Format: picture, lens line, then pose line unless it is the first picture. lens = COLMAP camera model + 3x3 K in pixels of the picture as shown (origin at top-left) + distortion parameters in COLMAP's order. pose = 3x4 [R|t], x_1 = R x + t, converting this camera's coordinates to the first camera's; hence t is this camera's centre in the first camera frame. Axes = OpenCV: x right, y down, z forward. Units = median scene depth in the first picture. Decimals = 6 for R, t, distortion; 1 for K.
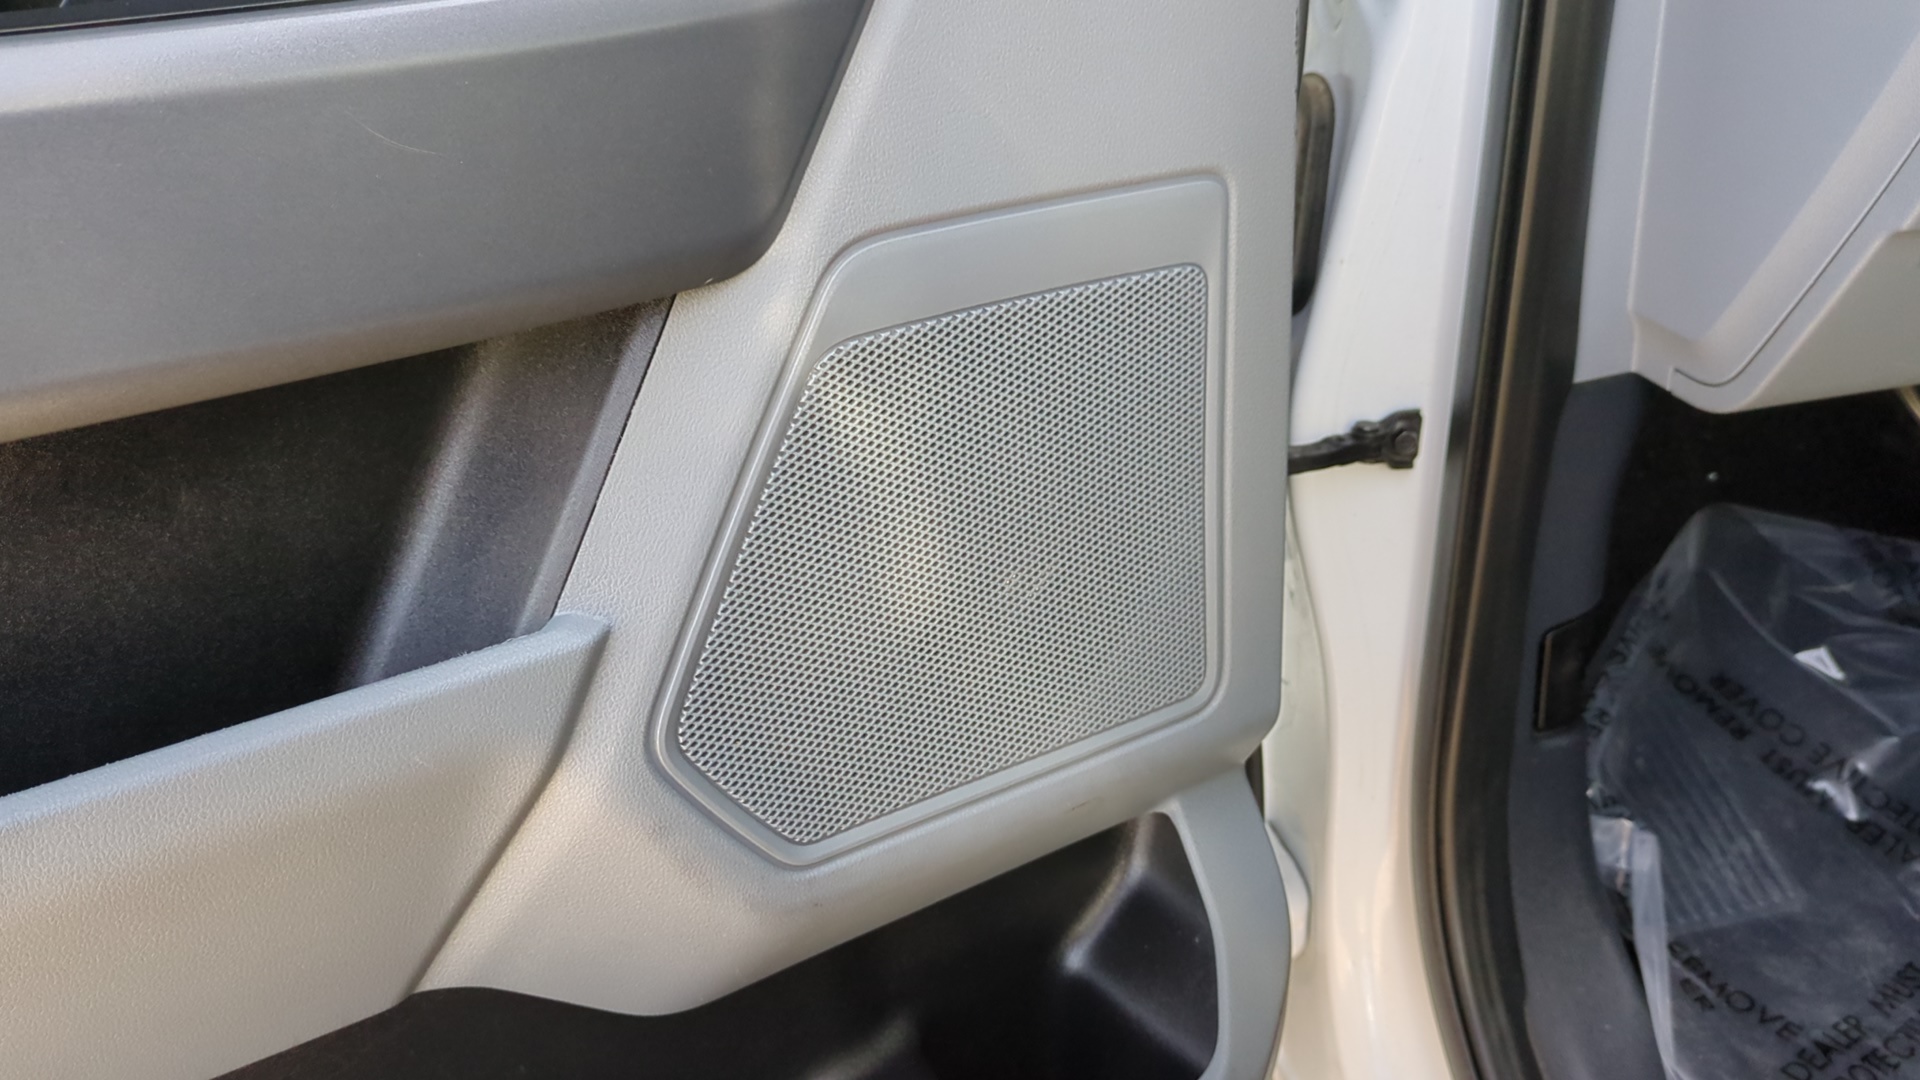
lens RADIAL K [[1659.5, 0, 968.9], [0, 1659.5, 540.2], [0, 0, 1]] dist [0.084449, -0.105936]
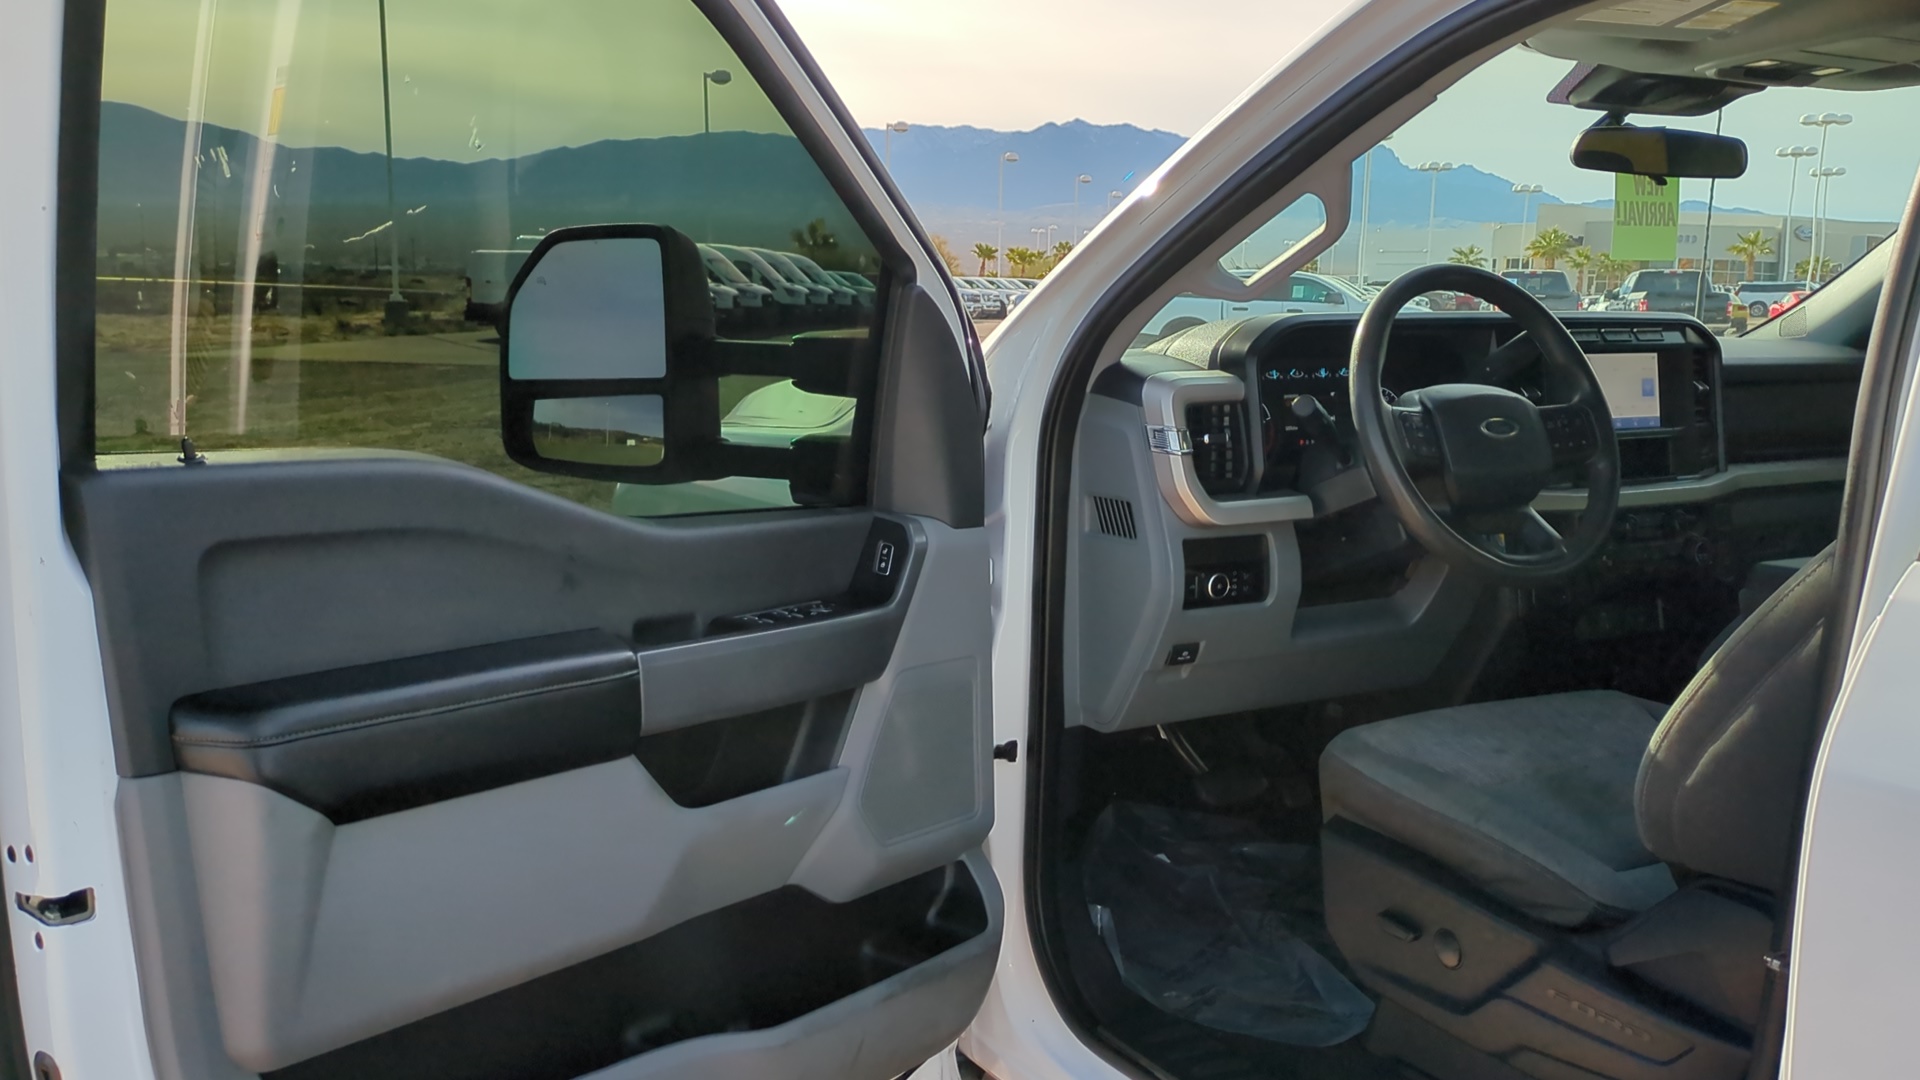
lens RADIAL K [[1659.5, 0, 968.9], [0, 1659.5, 540.2], [0, 0, 1]] dist [0.084449, -0.105936]
pose [[0.949189, 0.004333, 0.314677, -0.750689], [0.099369, 0.944625, -0.312745, 0.508039], [-0.298607, 0.328124, 0.896197, -1.758625]]
